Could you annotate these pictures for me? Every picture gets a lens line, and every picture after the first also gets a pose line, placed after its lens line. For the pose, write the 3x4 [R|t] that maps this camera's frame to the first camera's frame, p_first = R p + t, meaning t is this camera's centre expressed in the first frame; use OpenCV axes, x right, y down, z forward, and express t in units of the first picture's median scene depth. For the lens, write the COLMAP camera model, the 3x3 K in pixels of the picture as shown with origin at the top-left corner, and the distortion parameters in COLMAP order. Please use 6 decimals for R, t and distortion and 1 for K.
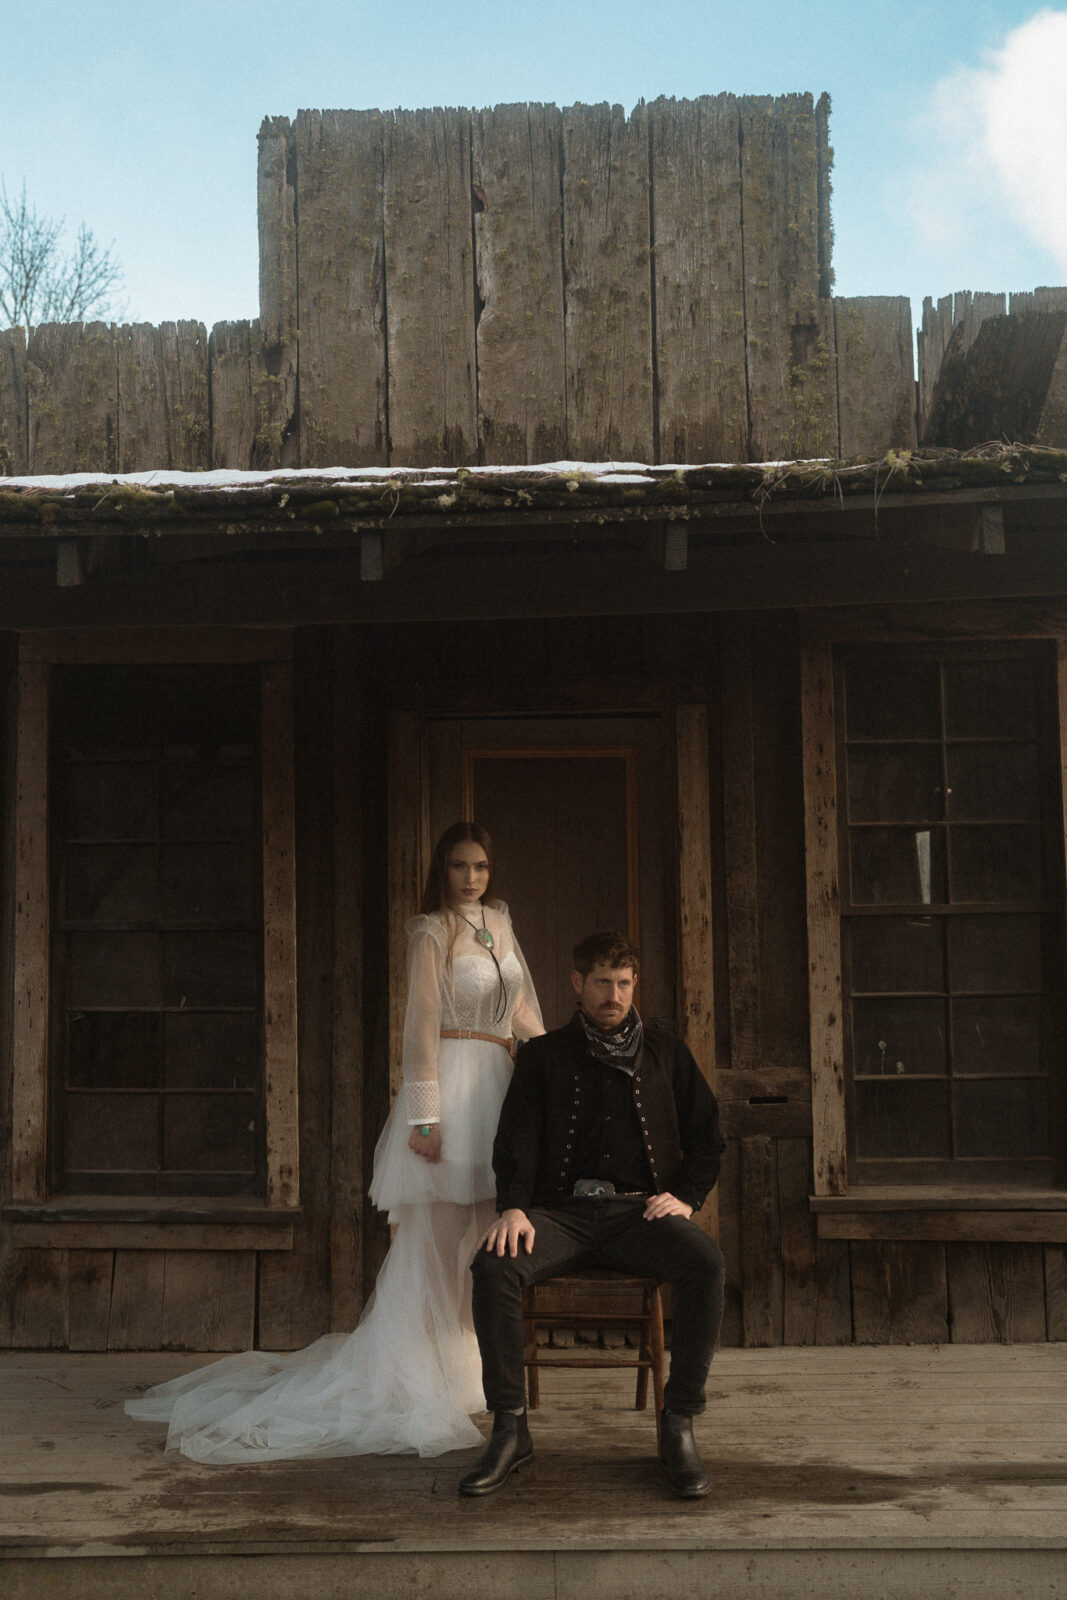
lens RADIAL K [[1601.3, 0, 523.6], [0, 1601.3, 791.0], [0, 0, 1]] dist [-0.031261, 0.000000]
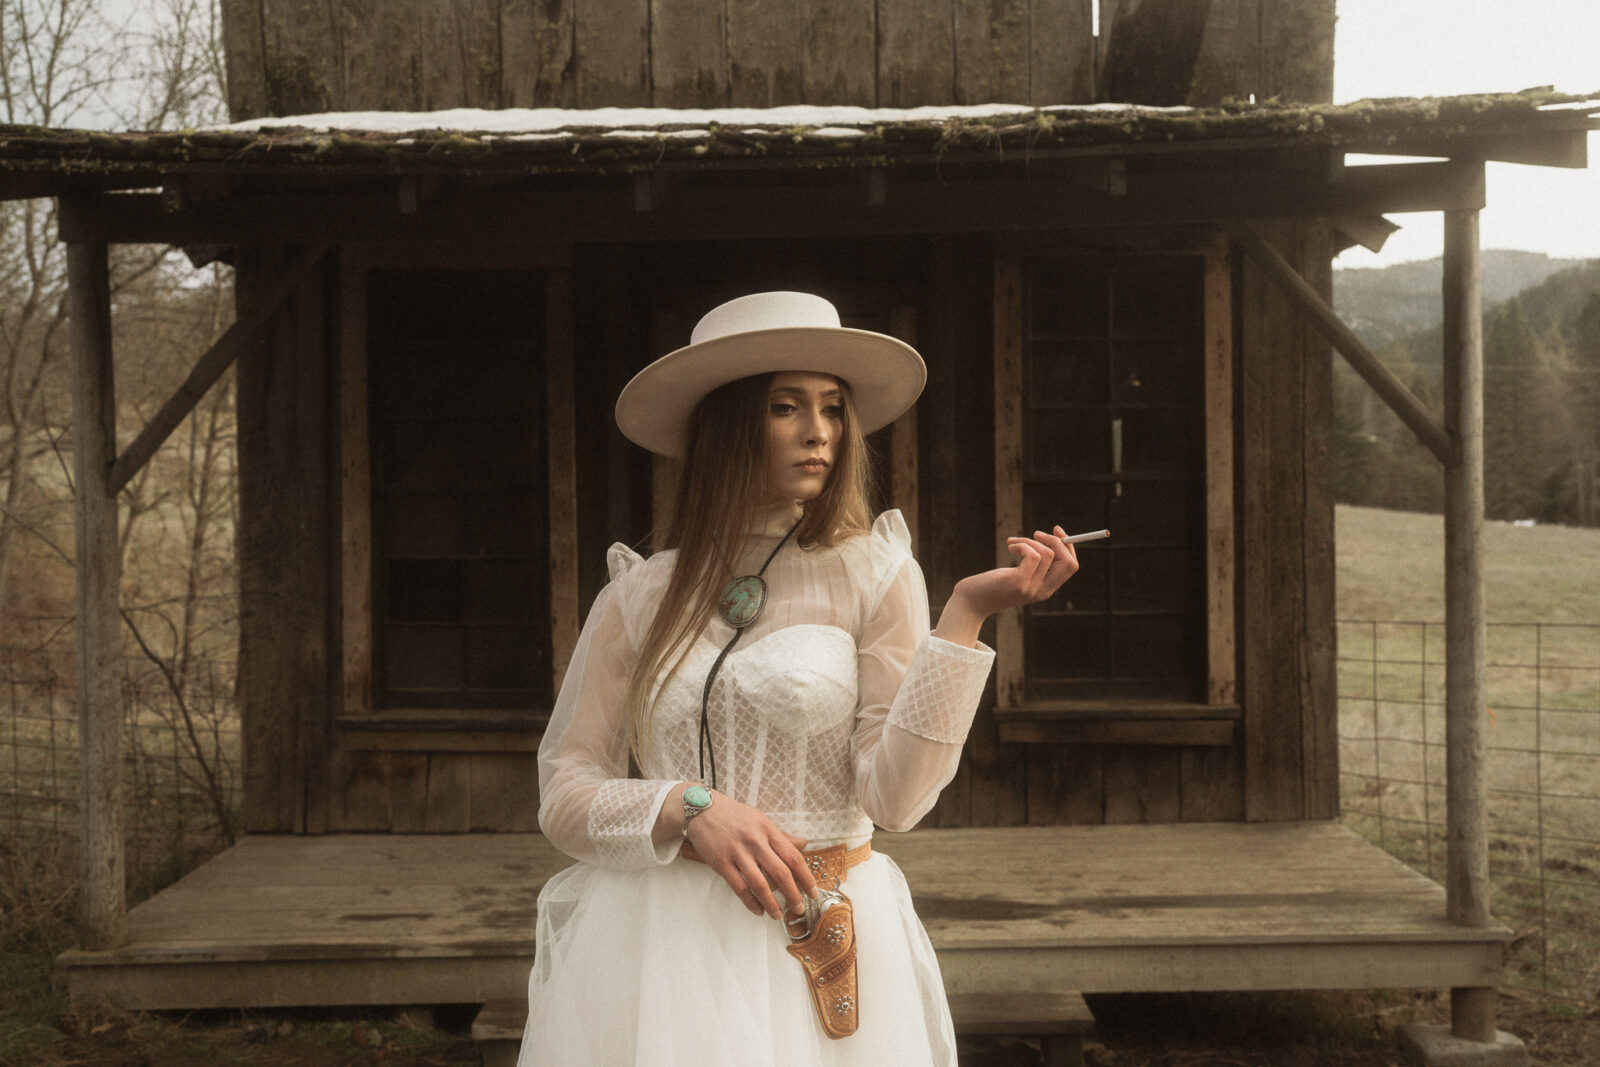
lens RADIAL K [[1601.3, 0, 810.6], [0, 1601.3, 527.2], [0, 0, 1]] dist [-0.031261, 0.000000]
pose [[0.999756, 0.004520, 0.021617, 0.009618], [-0.006345, 0.996352, 0.085107, 0.009127], [-0.021153, -0.085223, 0.996137, -0.217345]]
